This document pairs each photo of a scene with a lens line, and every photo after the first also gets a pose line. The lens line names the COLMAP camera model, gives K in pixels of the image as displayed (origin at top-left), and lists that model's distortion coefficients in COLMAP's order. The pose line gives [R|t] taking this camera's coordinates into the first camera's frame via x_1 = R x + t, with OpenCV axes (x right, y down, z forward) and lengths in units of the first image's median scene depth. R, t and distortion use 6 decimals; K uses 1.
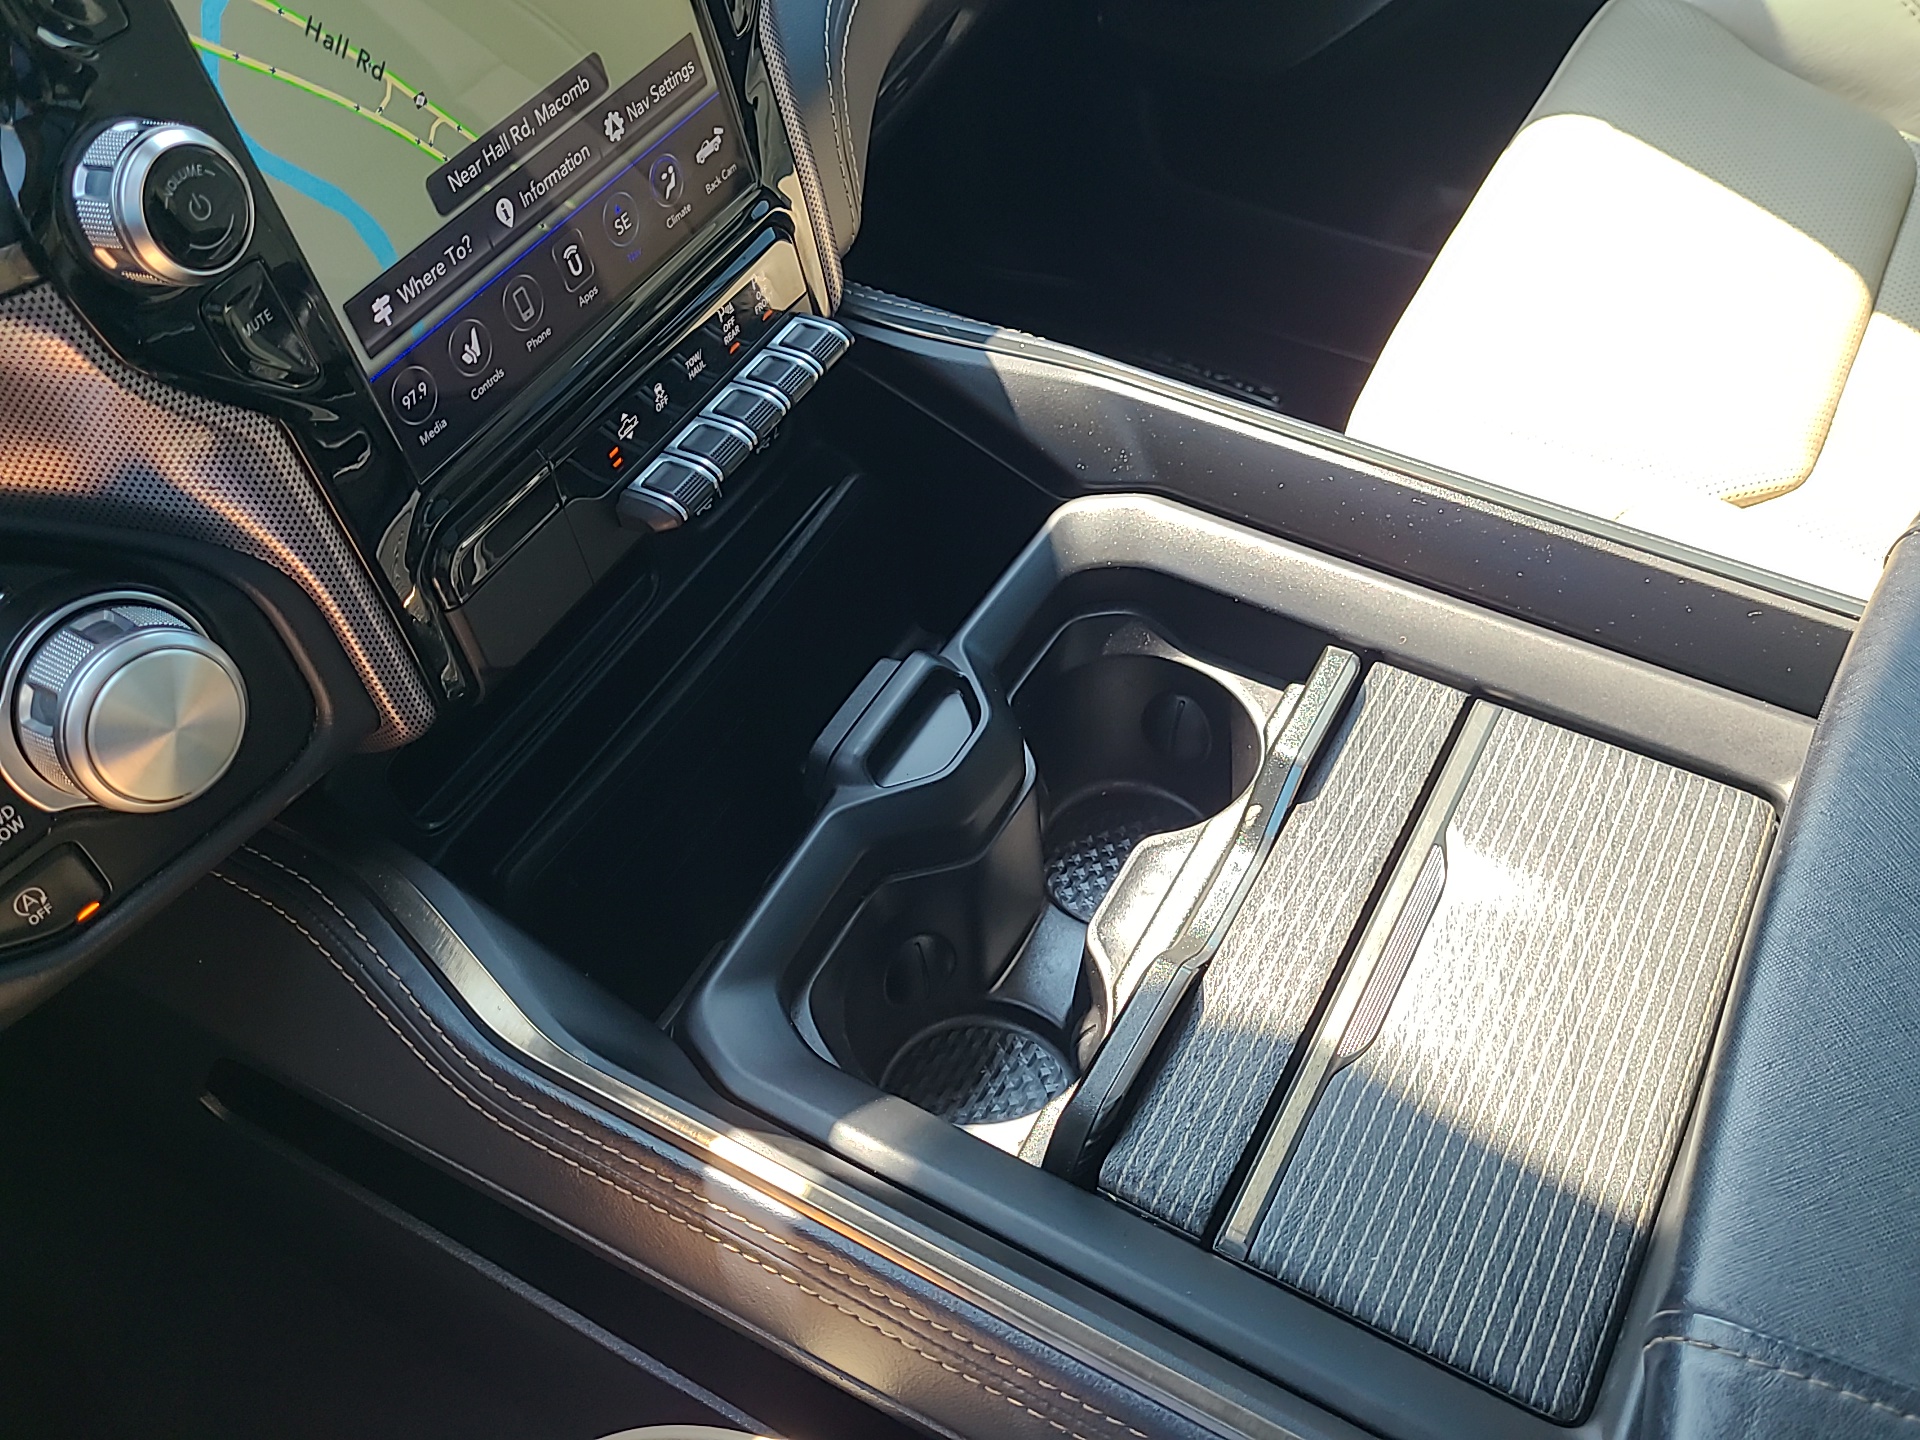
lens RADIAL K [[1783.2, 0, 965.3], [0, 1783.2, 740.8], [0, 0, 1]] dist [0.017558, 0.015676]
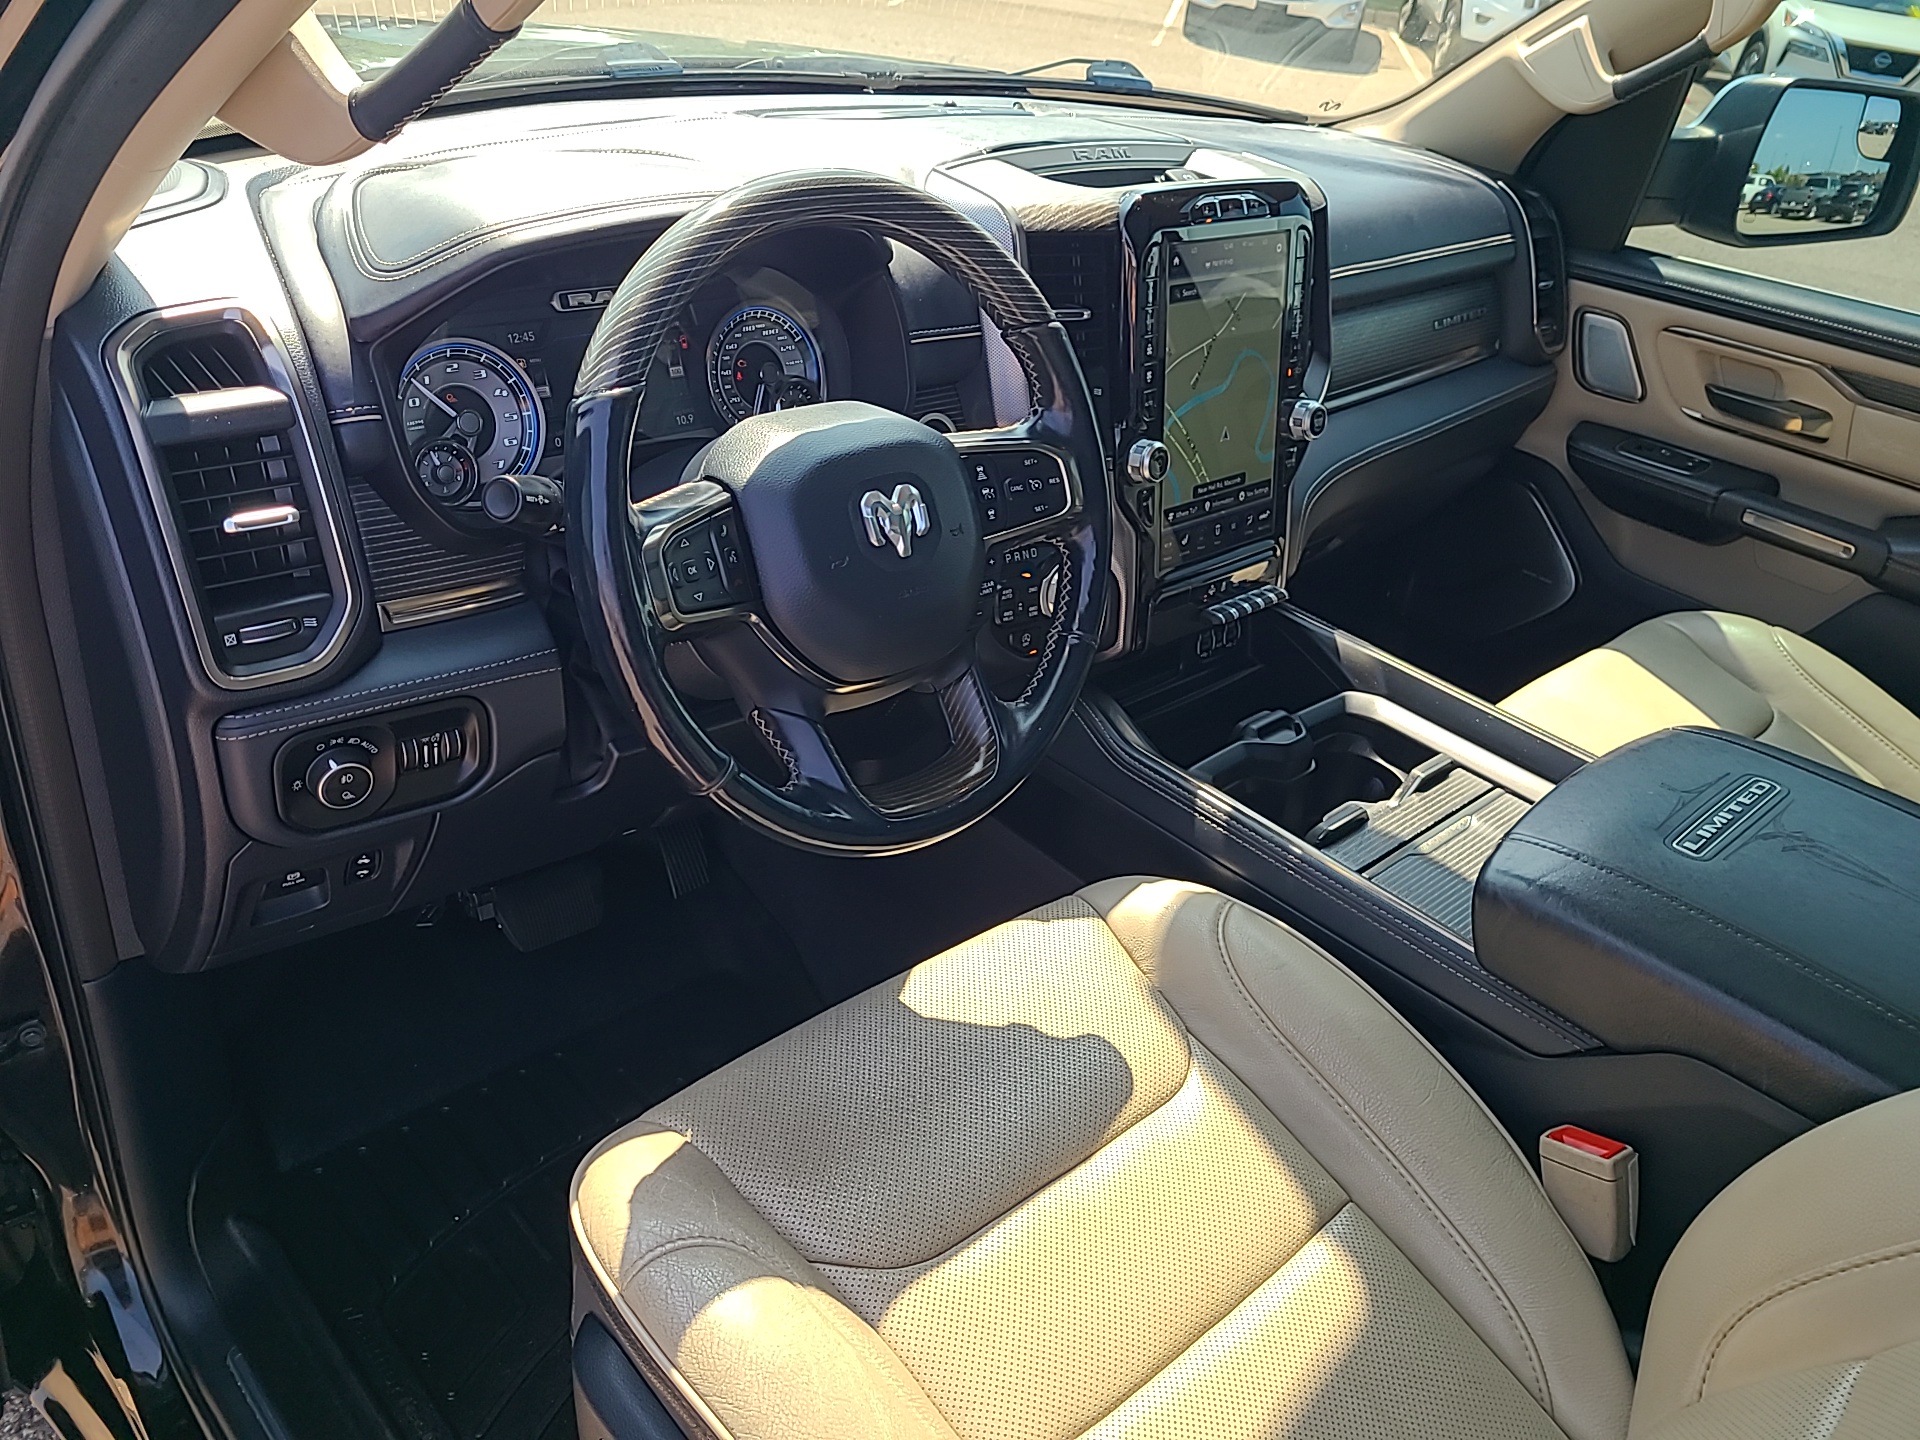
lens RADIAL K [[1461.8, 0, 927.1], [0, 1461.8, 726.3], [0, 0, 1]] dist [0.015408, 0.003281]
pose [[0.939344, 0.279264, -0.199107, -0.105007], [-0.328517, 0.899388, -0.288406, 0.985648], [0.098533, 0.336323, 0.936578, -1.361548]]
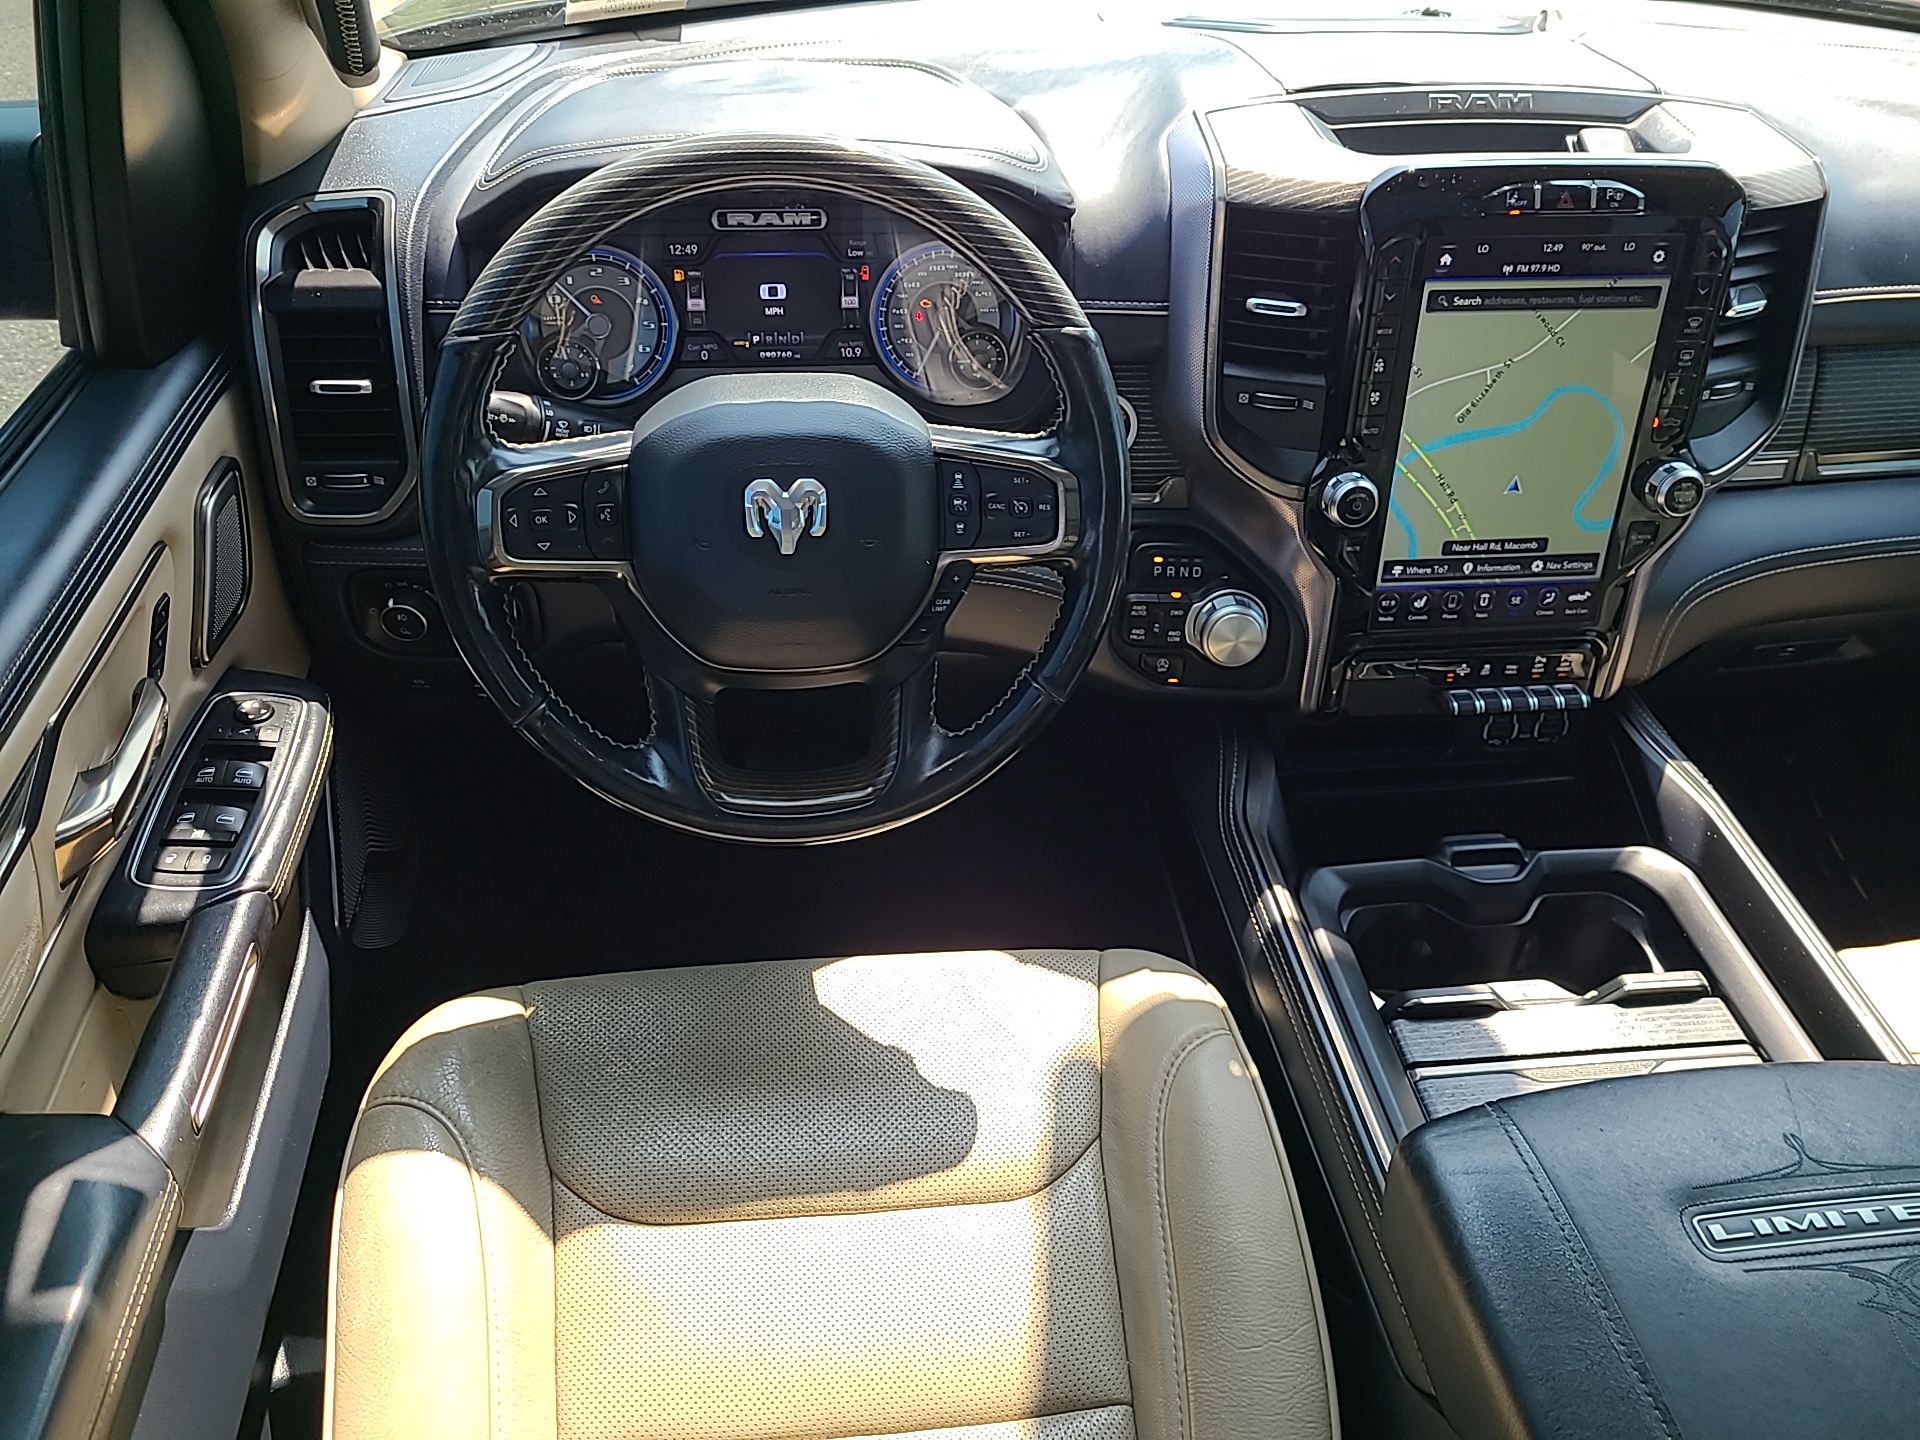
lens RADIAL K [[1421.4, 0, 961.6], [0, 1421.4, 742.3], [0, 0, 1]] dist [0.019526, -0.000819]
pose [[0.583621, 0.567968, -0.580345, 0.653074], [-0.648128, 0.756376, 0.088459, 0.180078], [0.489201, 0.324511, 0.809552, -0.922577]]
